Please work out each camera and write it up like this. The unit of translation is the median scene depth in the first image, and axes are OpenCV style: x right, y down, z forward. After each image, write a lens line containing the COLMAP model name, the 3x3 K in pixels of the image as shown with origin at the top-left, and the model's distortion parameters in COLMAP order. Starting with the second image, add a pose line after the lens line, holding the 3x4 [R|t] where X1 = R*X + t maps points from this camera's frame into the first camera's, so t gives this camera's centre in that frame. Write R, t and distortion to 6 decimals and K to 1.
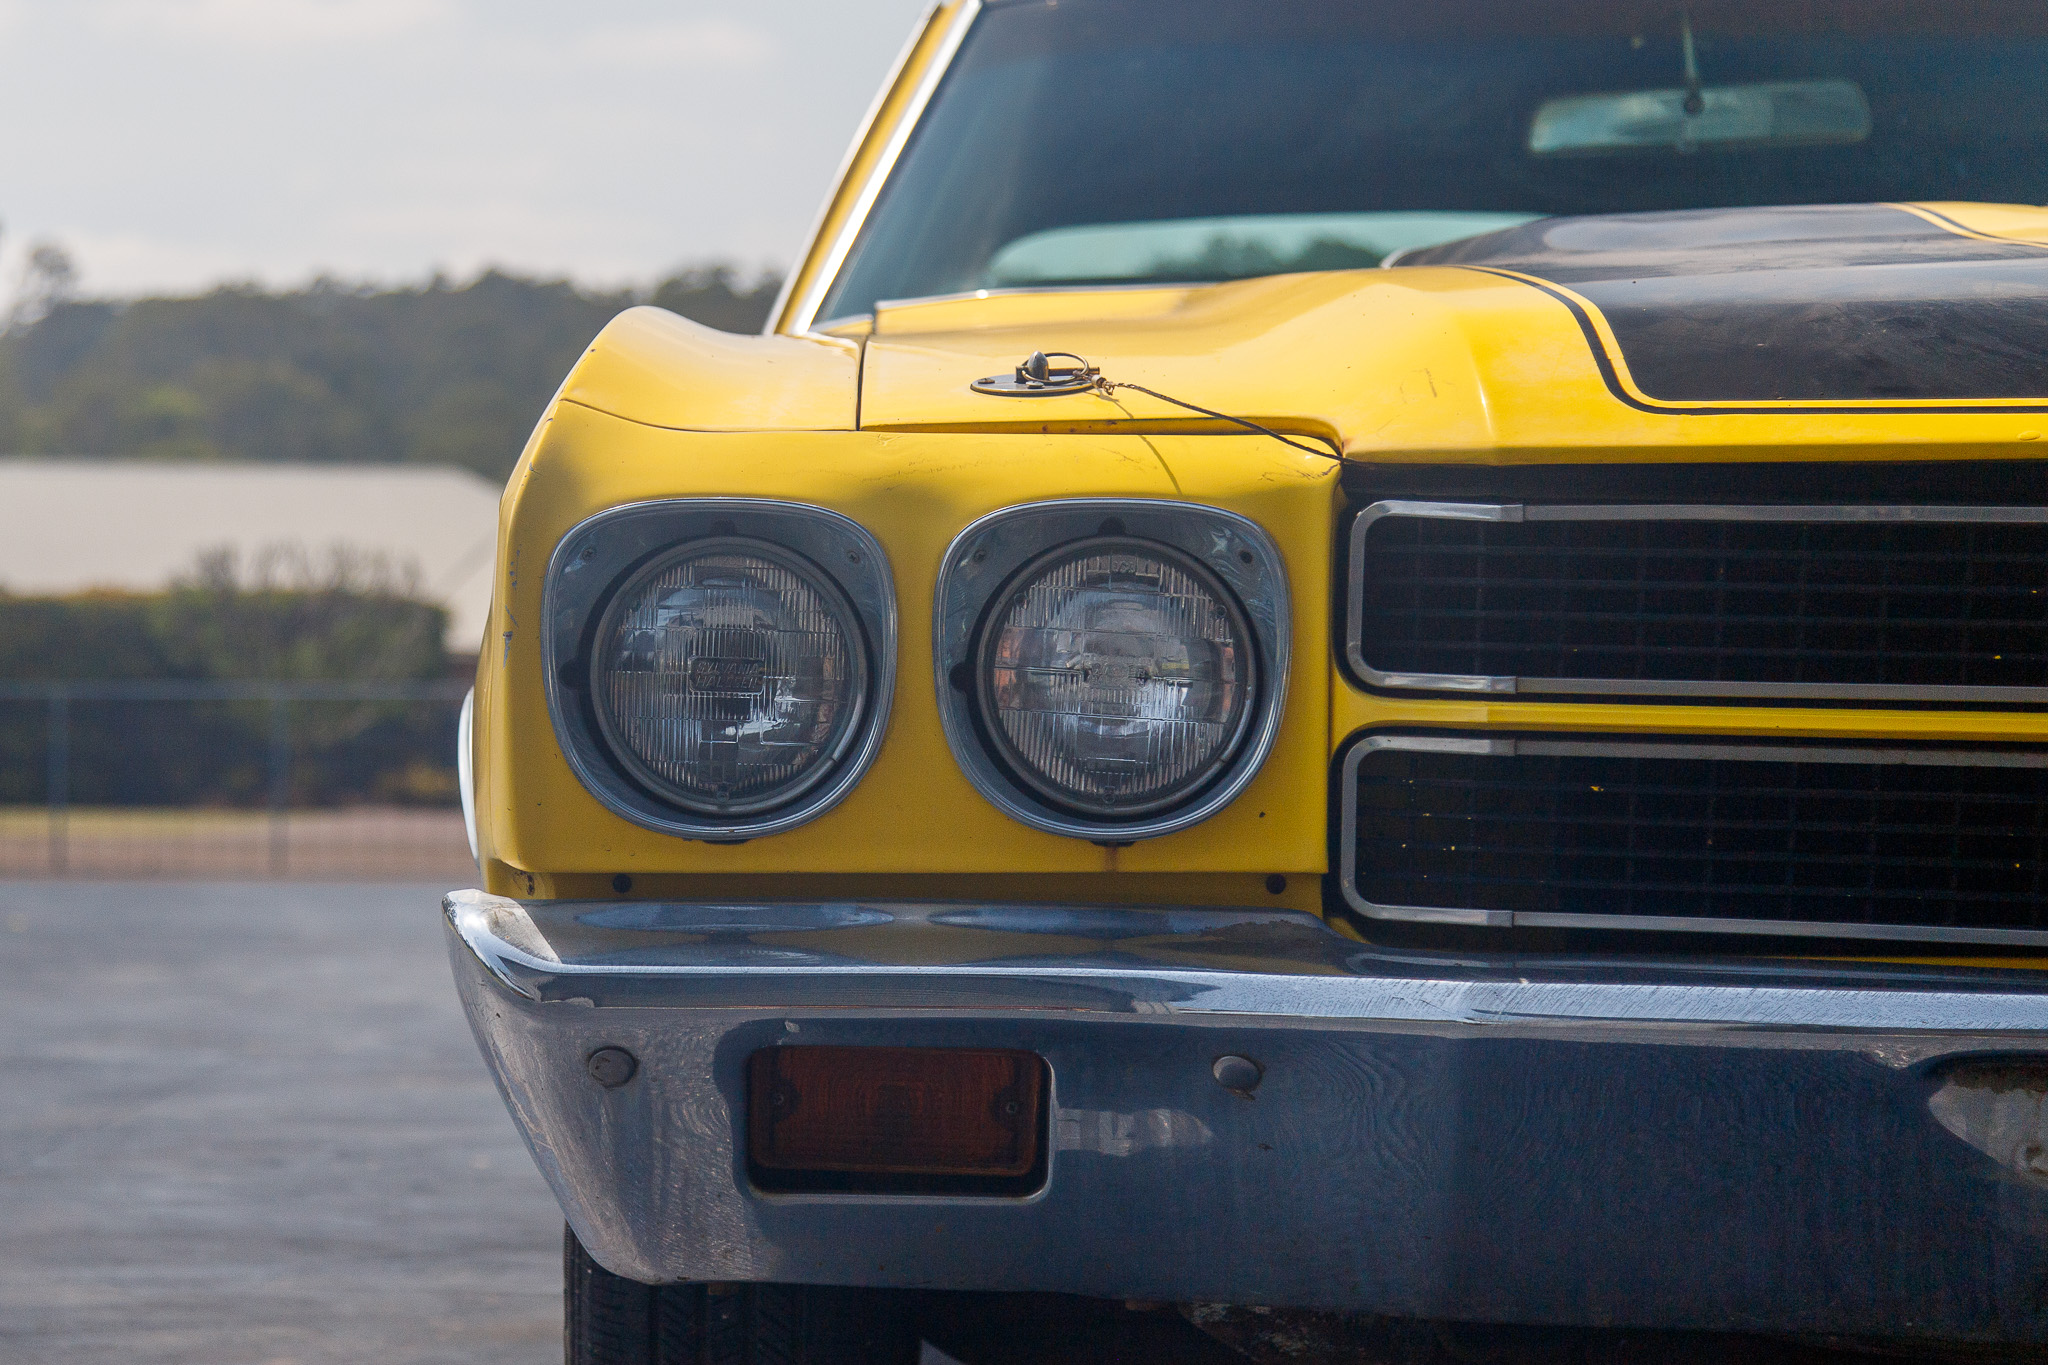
lens RADIAL K [[4770.8, 0, 1024.0], [0, 4770.8, 682.5], [0, 0, 1]] dist [0.061843, -0.088952]
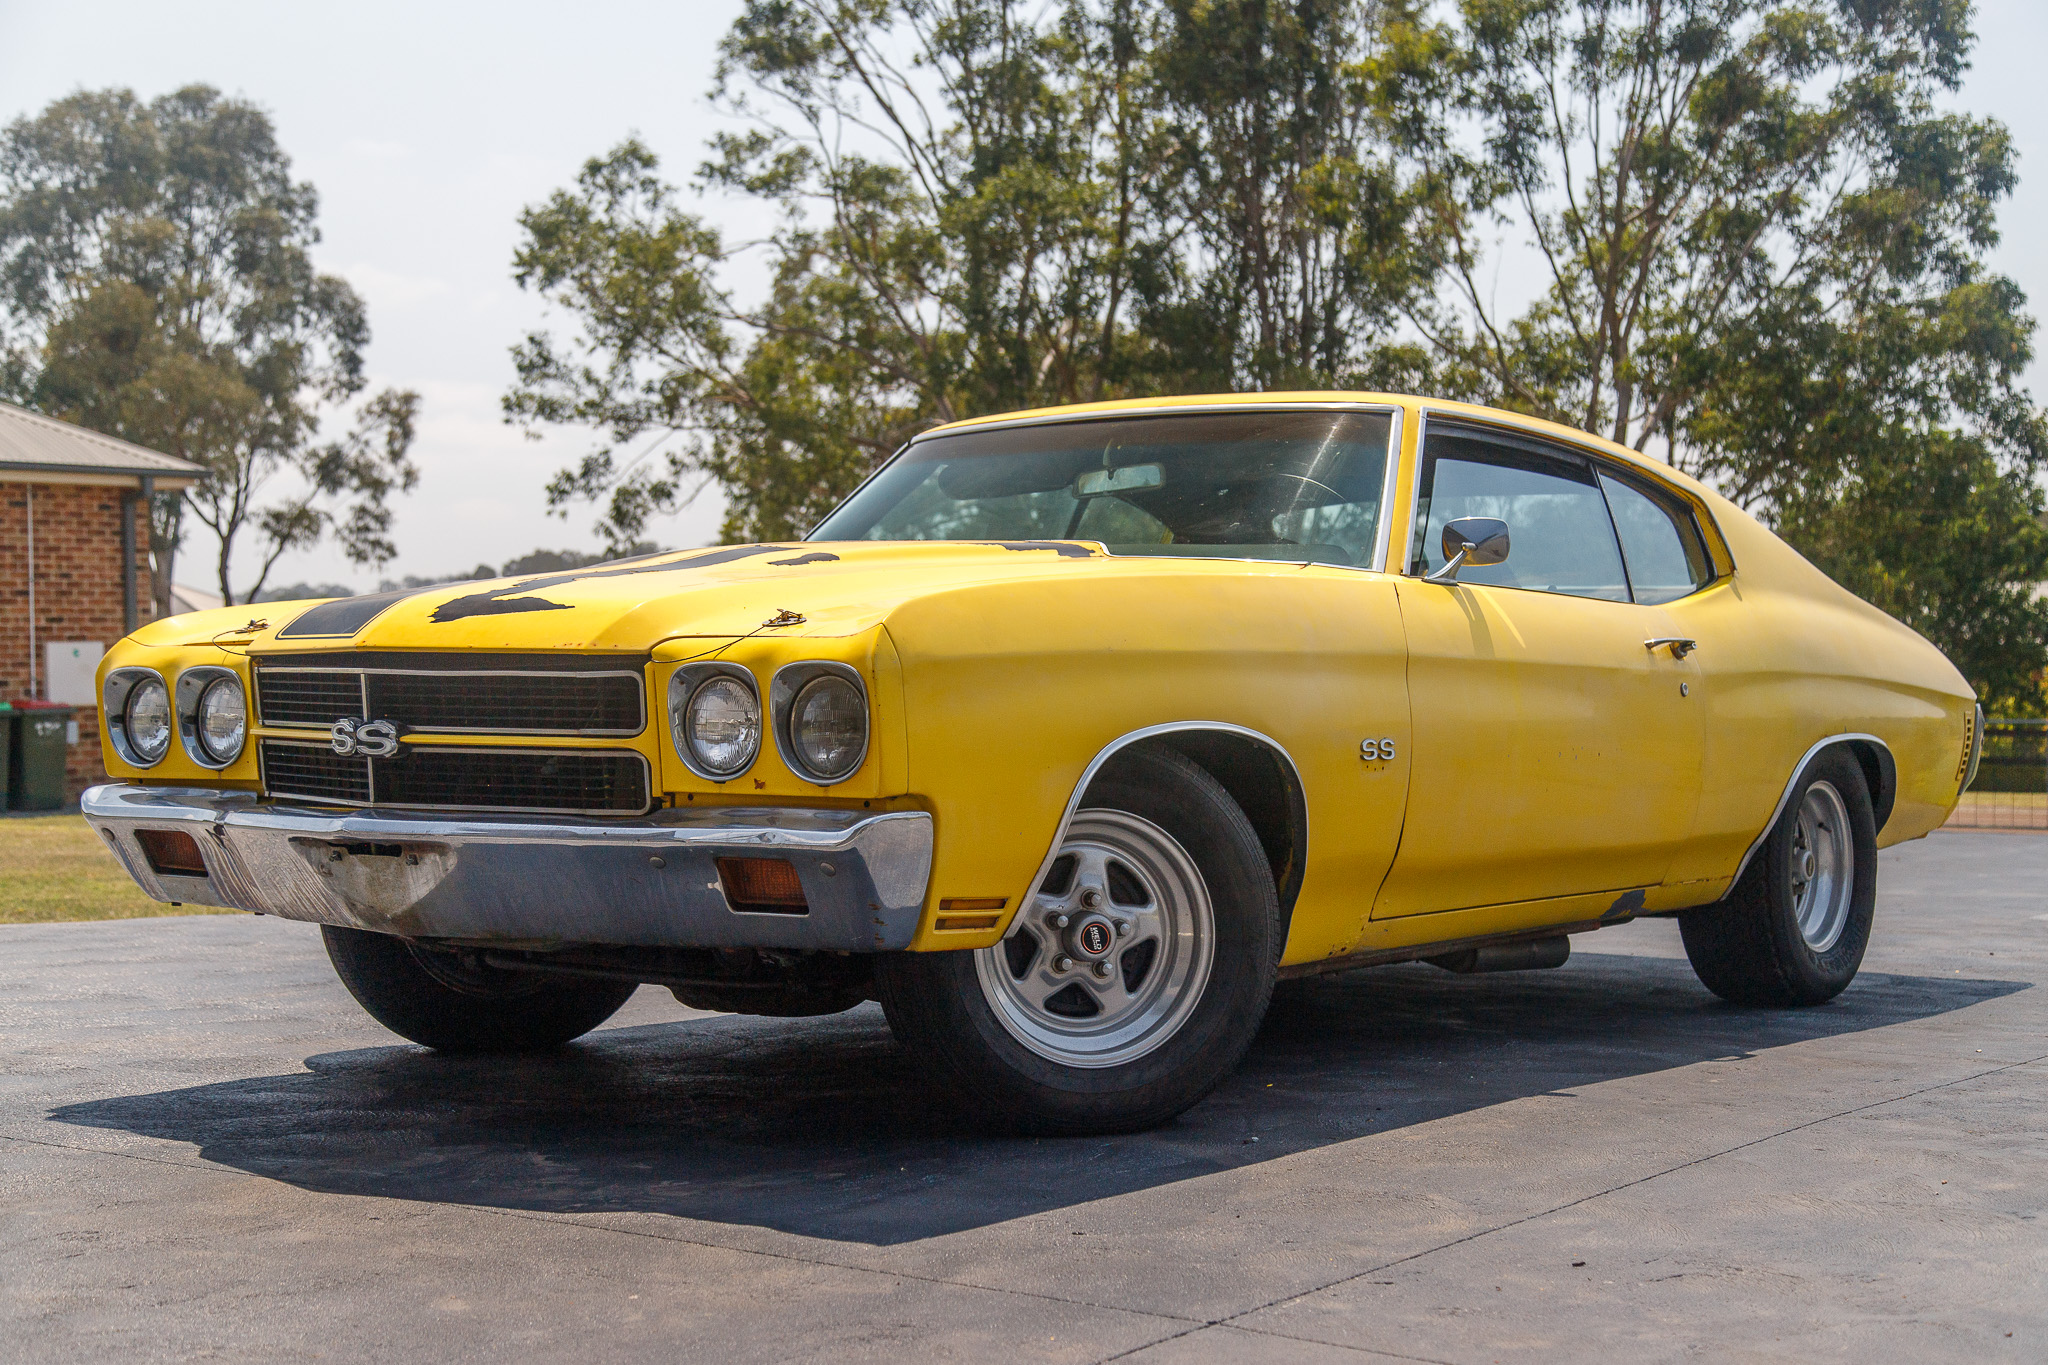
lens RADIAL K [[2816.6, 0, 1055.8], [0, 2816.6, 686.5], [0, 0, 1]] dist [0.019485, 0.035217]
pose [[0.800845, -0.005087, -0.598850, 1.672773], [-0.000924, 0.999952, -0.009730, -0.005884], [0.598870, 0.008346, 0.800802, -0.231404]]
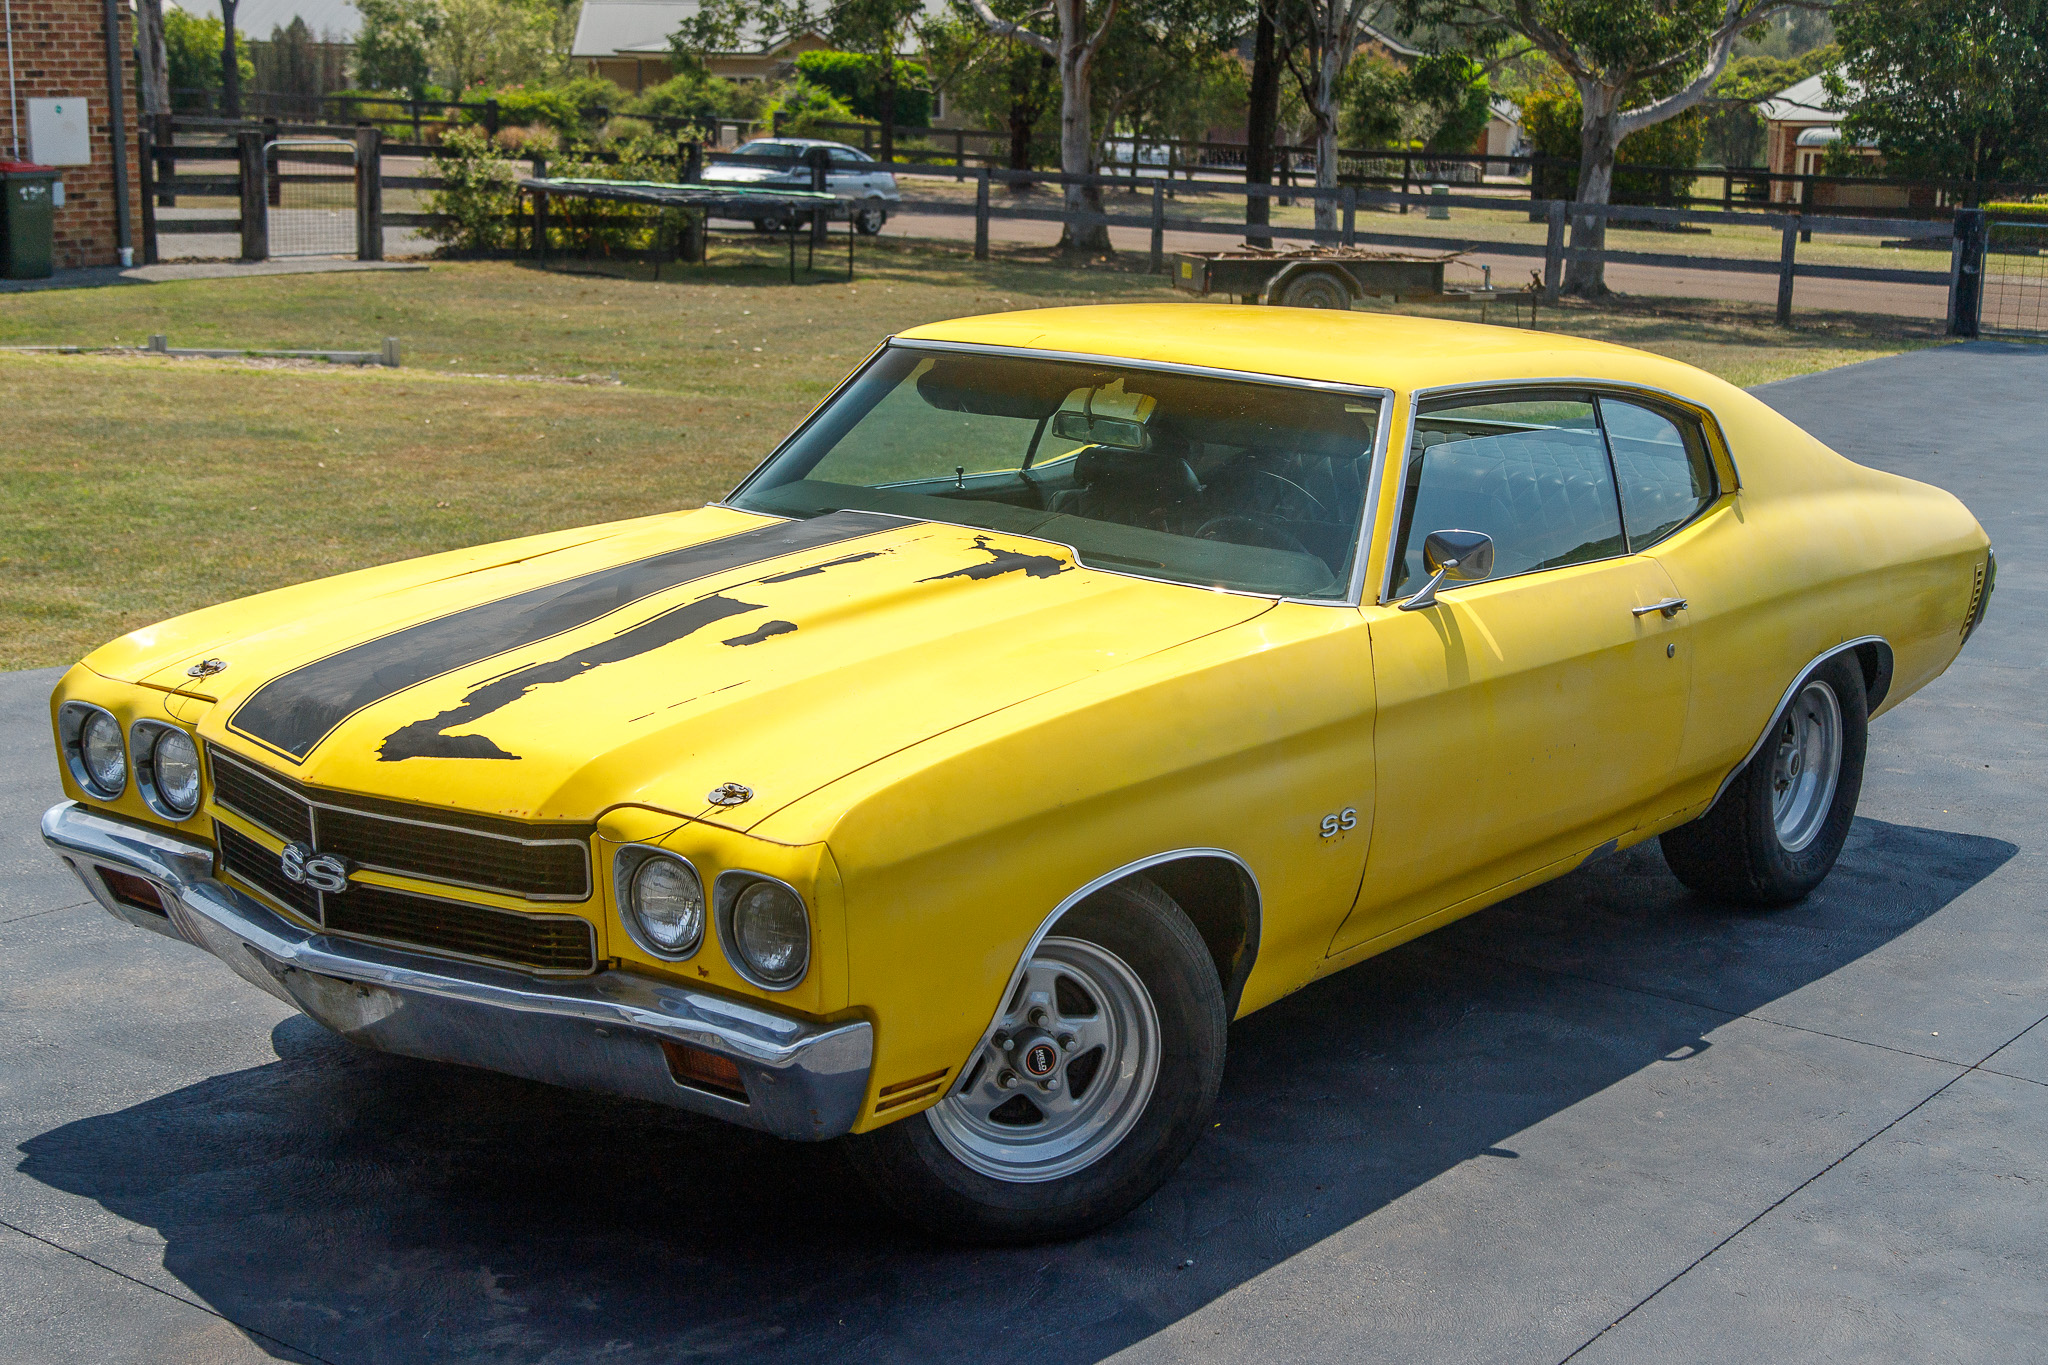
lens RADIAL K [[2898.5, 0, 1024.0], [0, 2898.5, 682.5], [0, 0, 1]] dist [0.011473, 0.050374]
pose [[0.786960, 0.146082, -0.599461, 1.691914], [-0.030304, 0.979547, 0.198923, -0.484526], [0.616259, -0.138378, 0.775291, -0.195365]]
